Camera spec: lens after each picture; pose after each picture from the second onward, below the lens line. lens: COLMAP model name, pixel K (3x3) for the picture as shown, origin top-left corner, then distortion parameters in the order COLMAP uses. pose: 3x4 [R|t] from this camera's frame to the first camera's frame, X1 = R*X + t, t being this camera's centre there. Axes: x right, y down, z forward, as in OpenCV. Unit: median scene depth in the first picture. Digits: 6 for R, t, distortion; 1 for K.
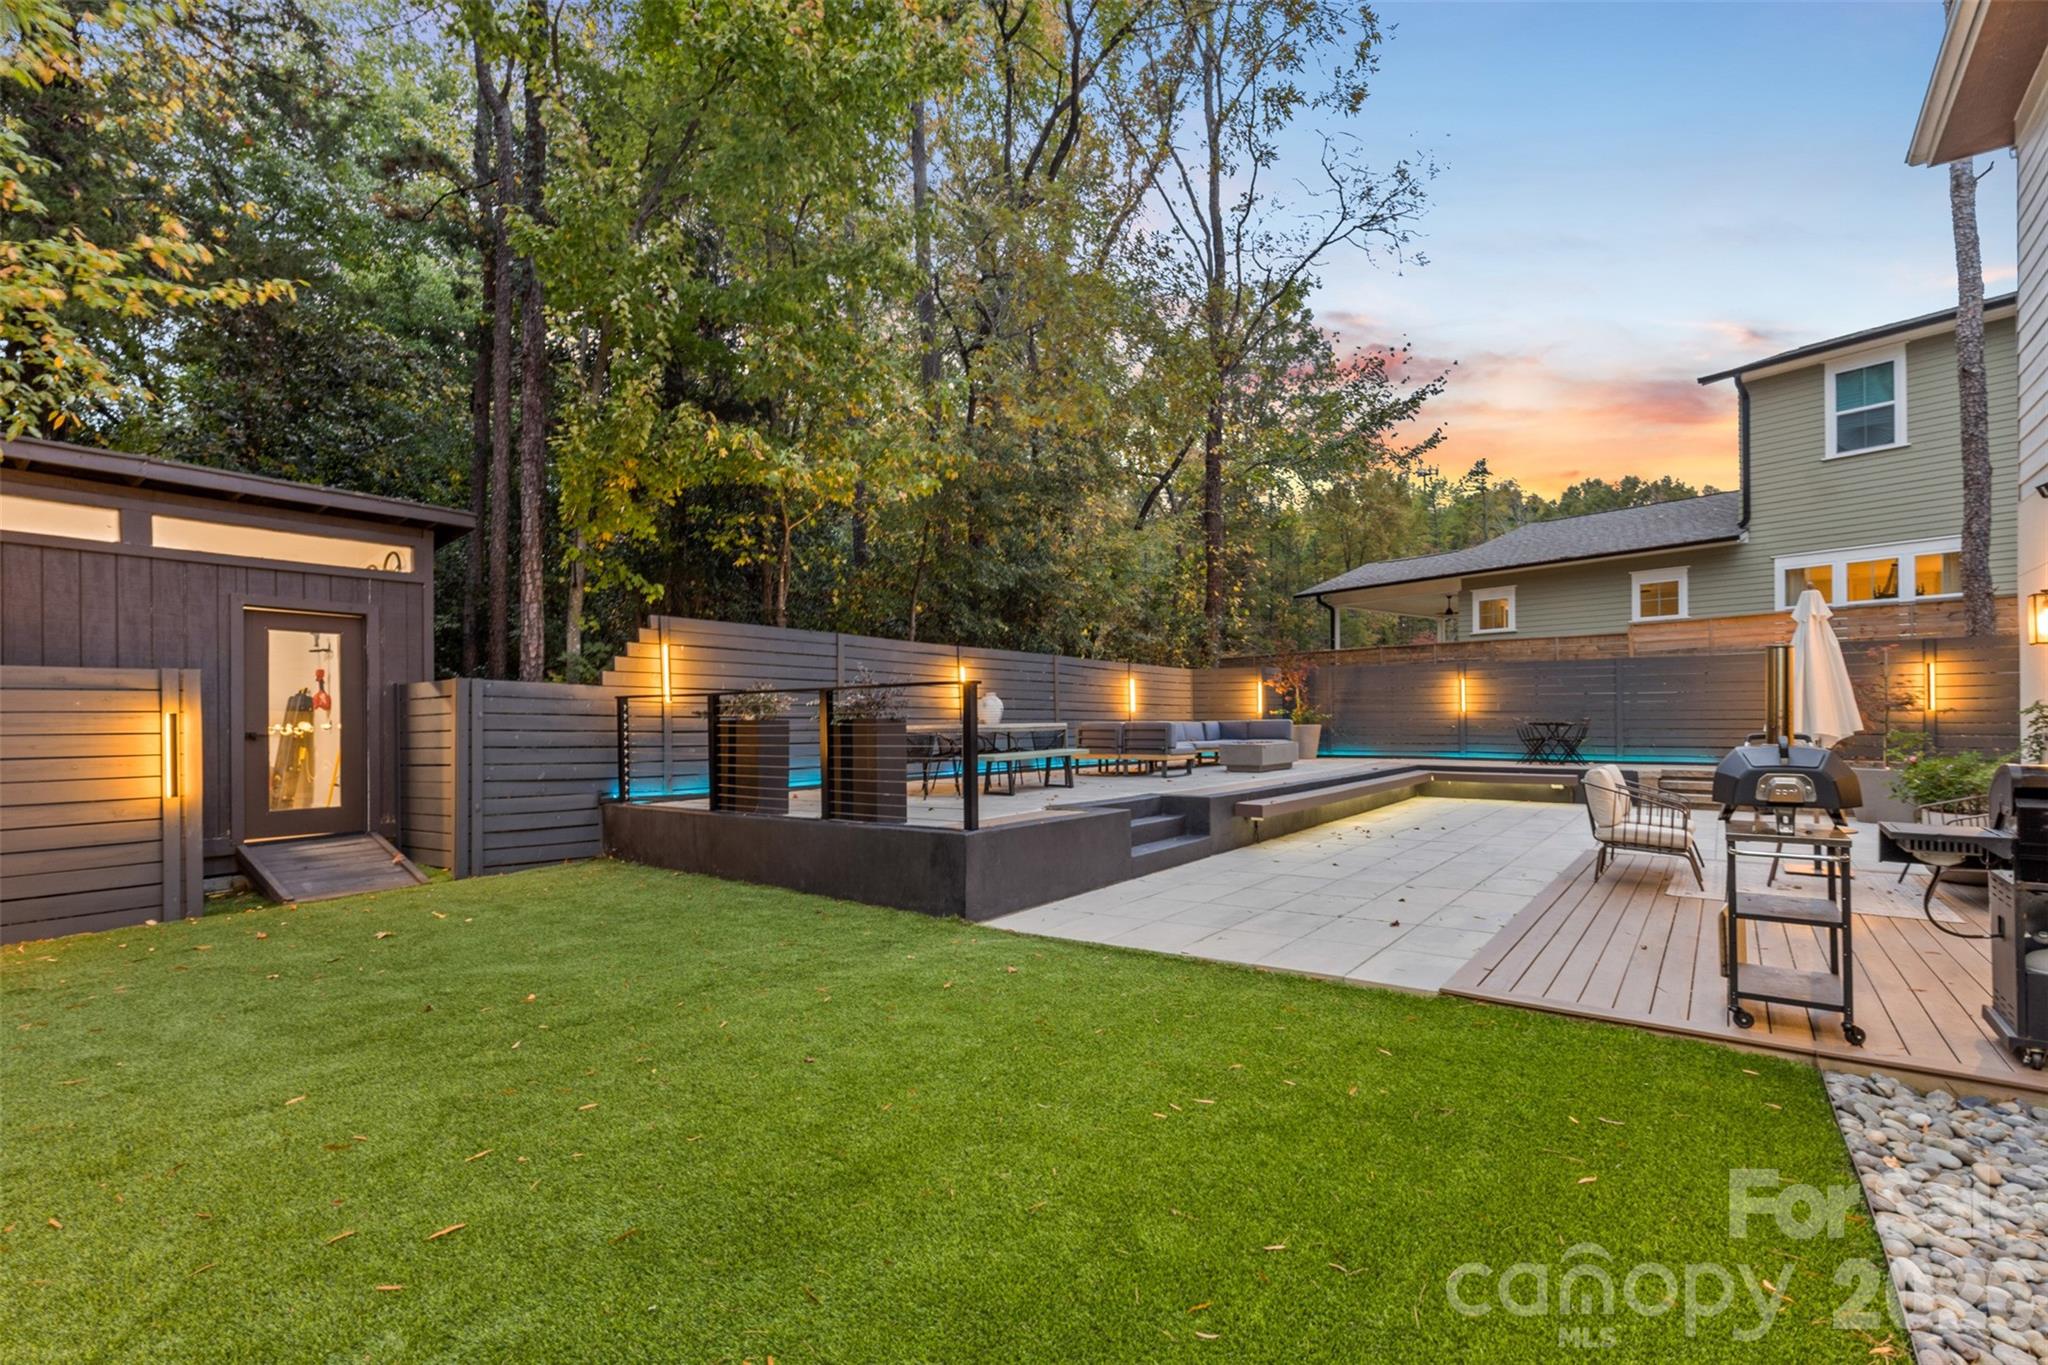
lens RADIAL K [[922.2, 0, 1021.3], [0, 922.2, 711.7], [0, 0, 1]] dist [0.002684, -0.000189]
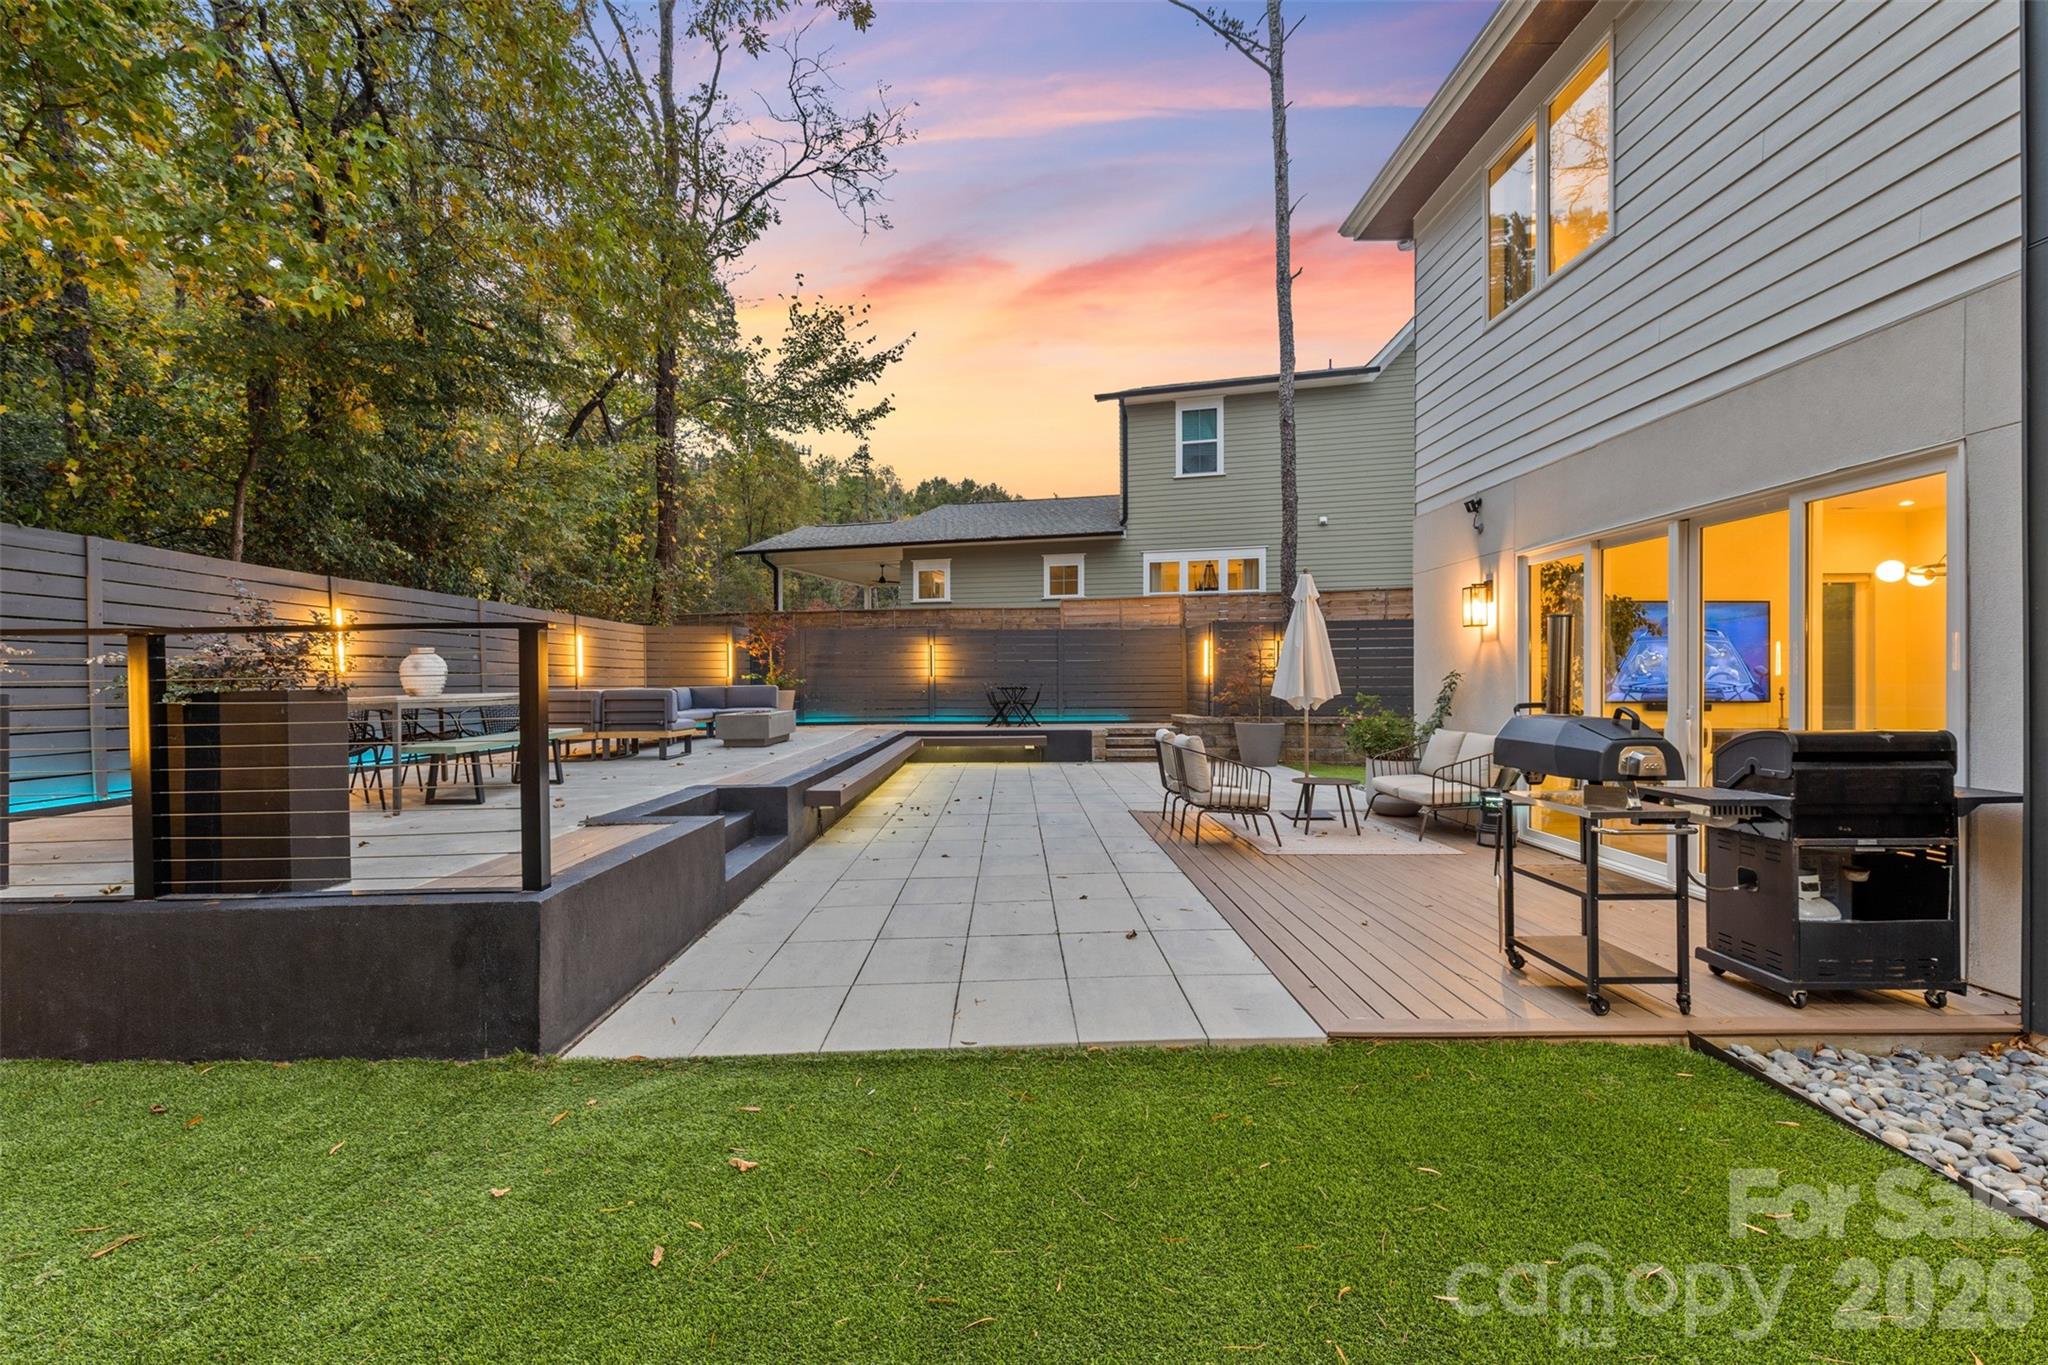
lens RADIAL K [[910.0, 0, 1017.3], [0, 910.0, 684.5], [0, 0, 1]] dist [0.003640, -0.000452]
pose [[0.792359, -0.002946, 0.610049, -0.061297], [-0.003309, 0.999953, 0.009127, -0.000966], [-0.610047, -0.009251, 0.792311, 0.145358]]
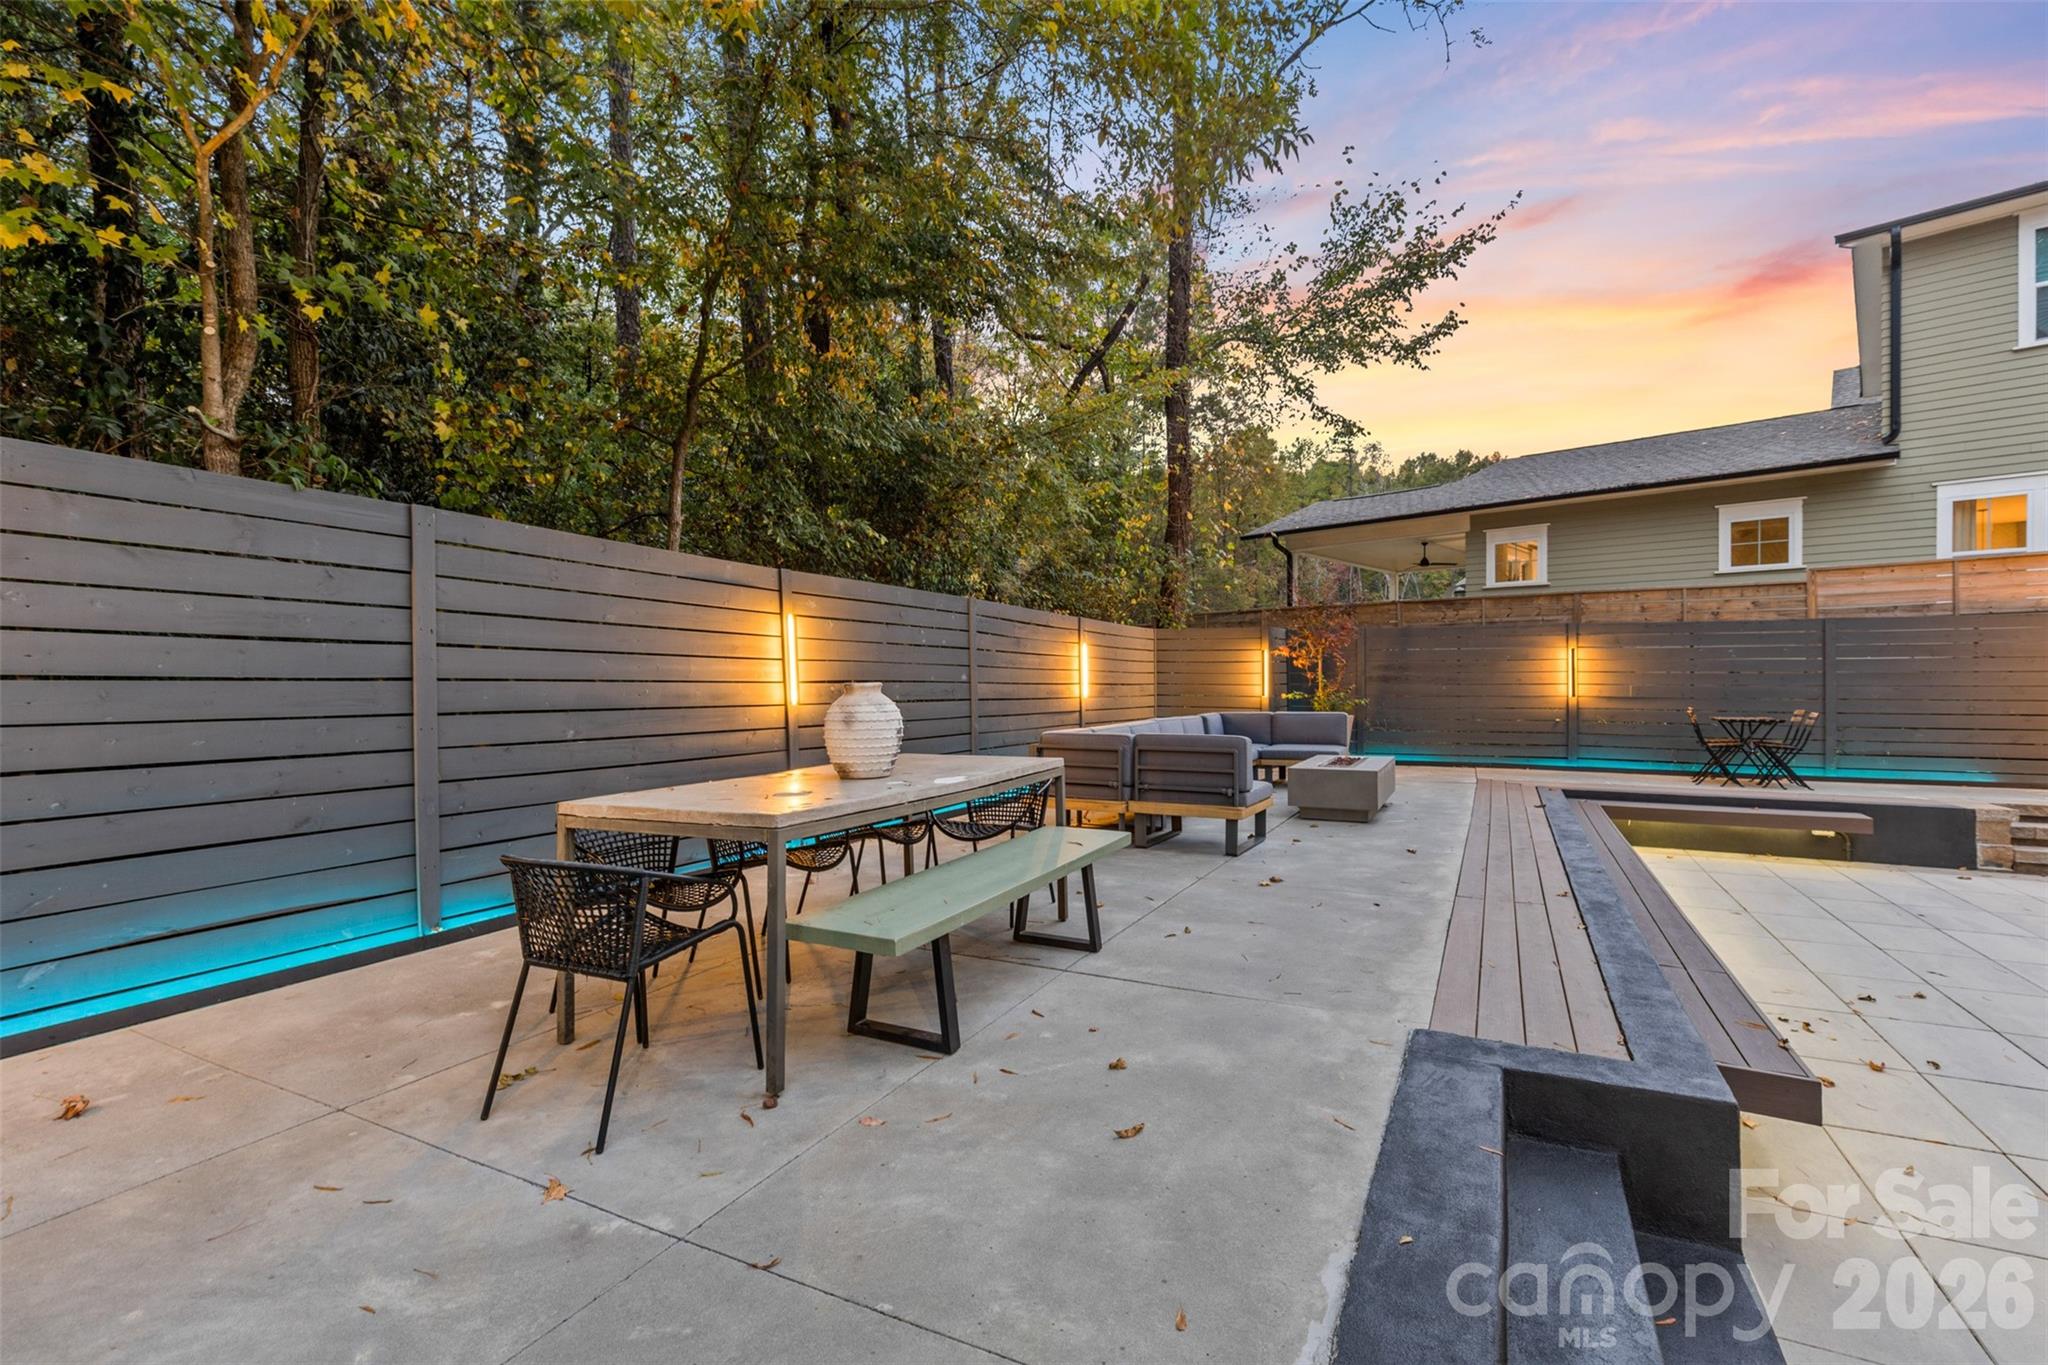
lens RADIAL K [[910.0, 0, 1017.3], [0, 910.0, 684.5], [0, 0, 1]] dist [0.003640, -0.000452]
pose [[0.986048, 0.001717, 0.166455, -0.022018], [-0.003620, 0.999932, 0.011129, -0.014985], [-0.166425, -0.011576, 0.985986, 0.425876]]
